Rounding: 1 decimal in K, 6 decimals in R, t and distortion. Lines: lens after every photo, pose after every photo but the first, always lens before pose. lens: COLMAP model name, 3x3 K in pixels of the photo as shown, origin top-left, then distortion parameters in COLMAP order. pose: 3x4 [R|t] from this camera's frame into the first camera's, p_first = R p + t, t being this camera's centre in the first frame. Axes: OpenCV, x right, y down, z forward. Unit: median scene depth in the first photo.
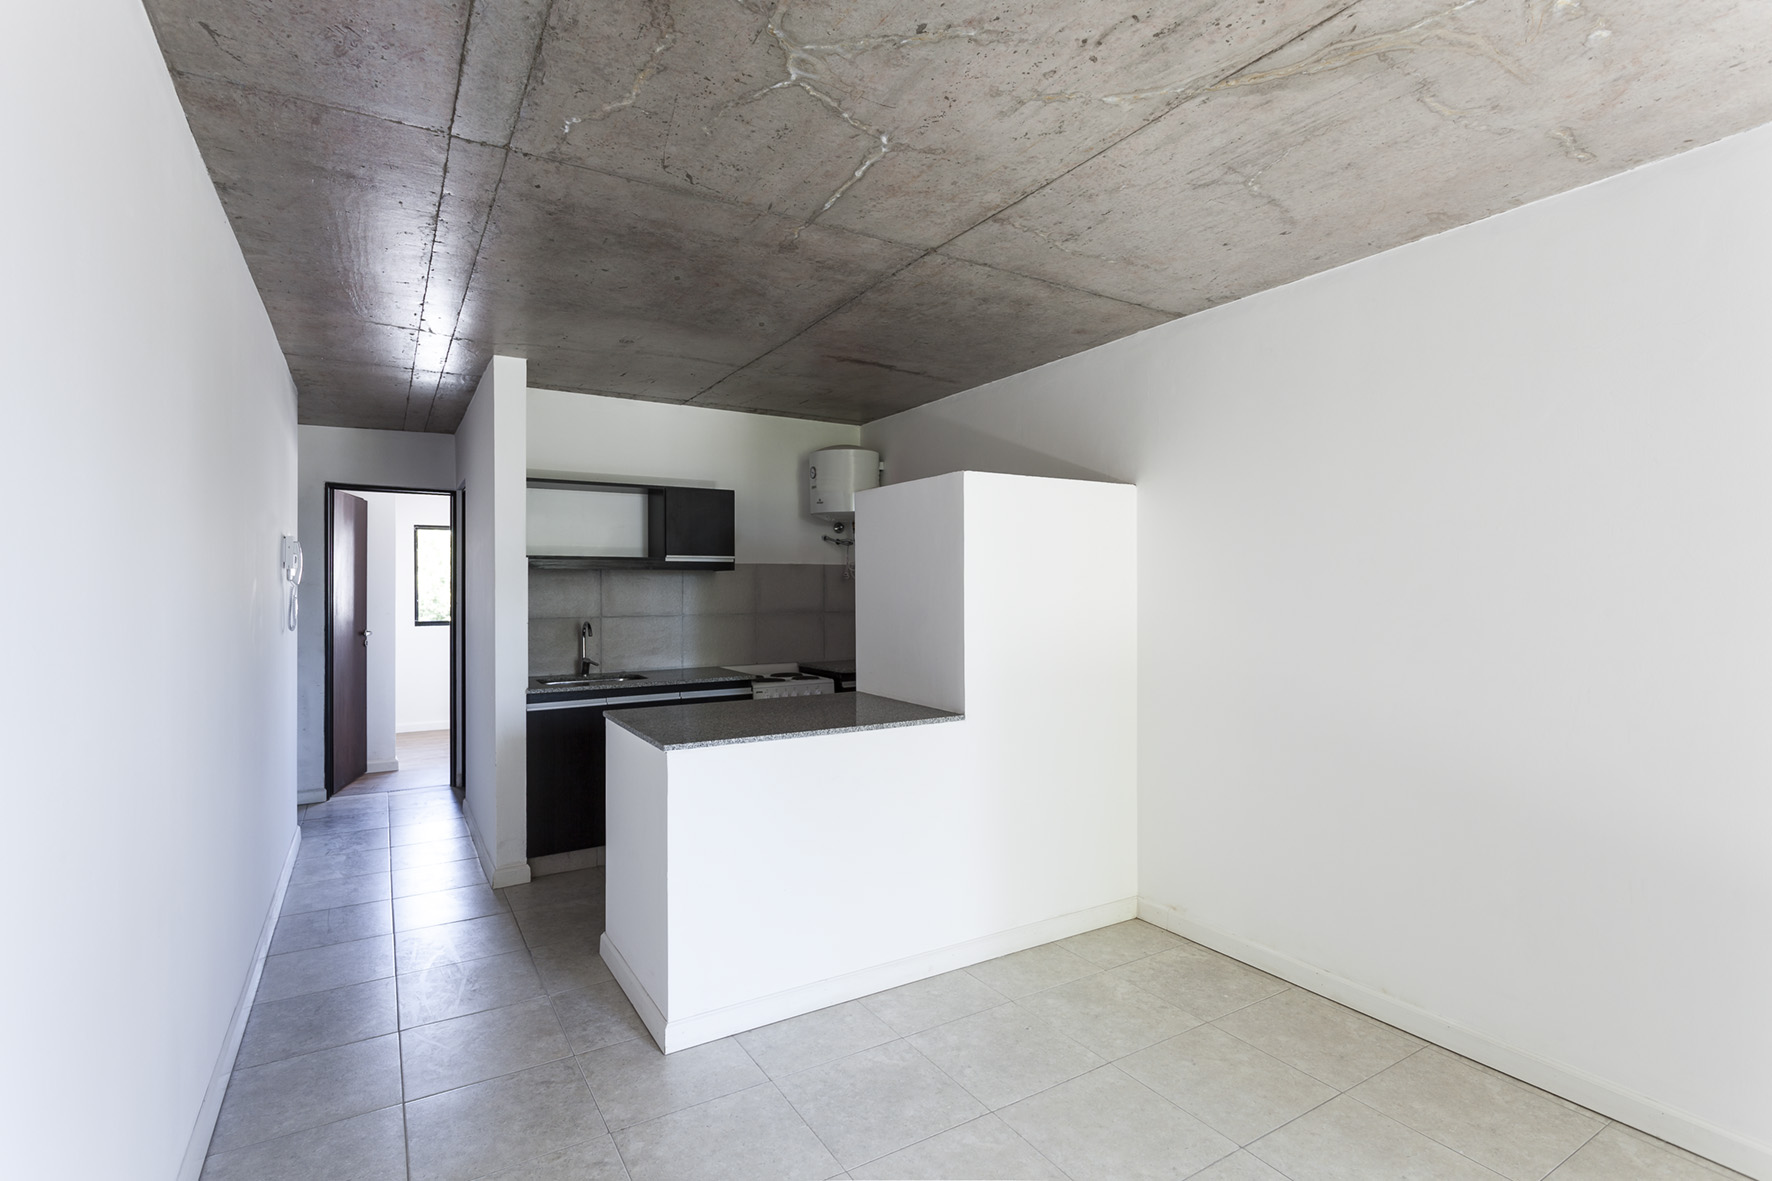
lens RADIAL K [[850.8, 0, 890.6], [0, 850.8, 590.8], [0, 0, 1]] dist [0.000747, 0.000089]
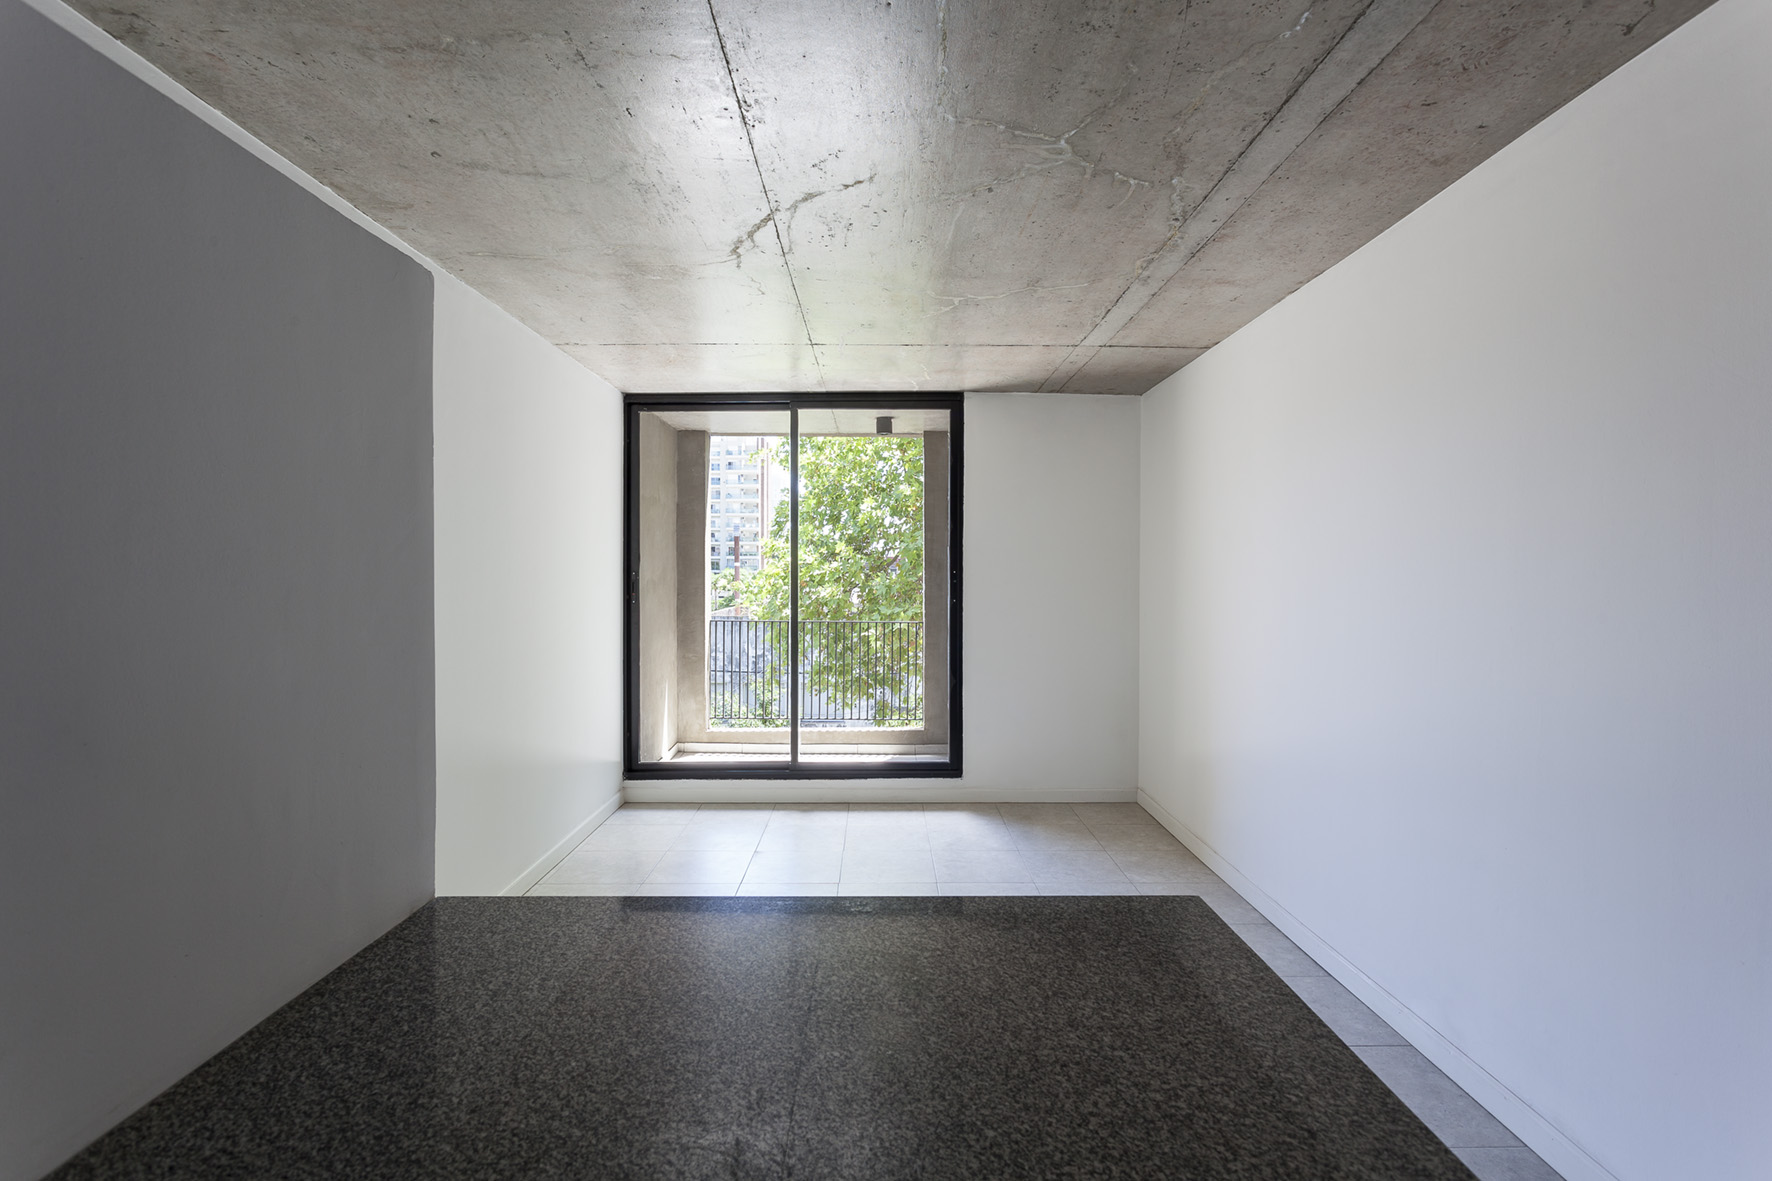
lens RADIAL K [[850.8, 0, 886.1], [0, 850.8, 585.0], [0, 0, 1]] dist [0.000747, 0.000089]
pose [[-0.860794, -0.004231, 0.508935, -0.490460], [0.000808, 0.999953, 0.009680, 0.001618], [-0.508952, 0.008744, -0.860750, 2.075194]]
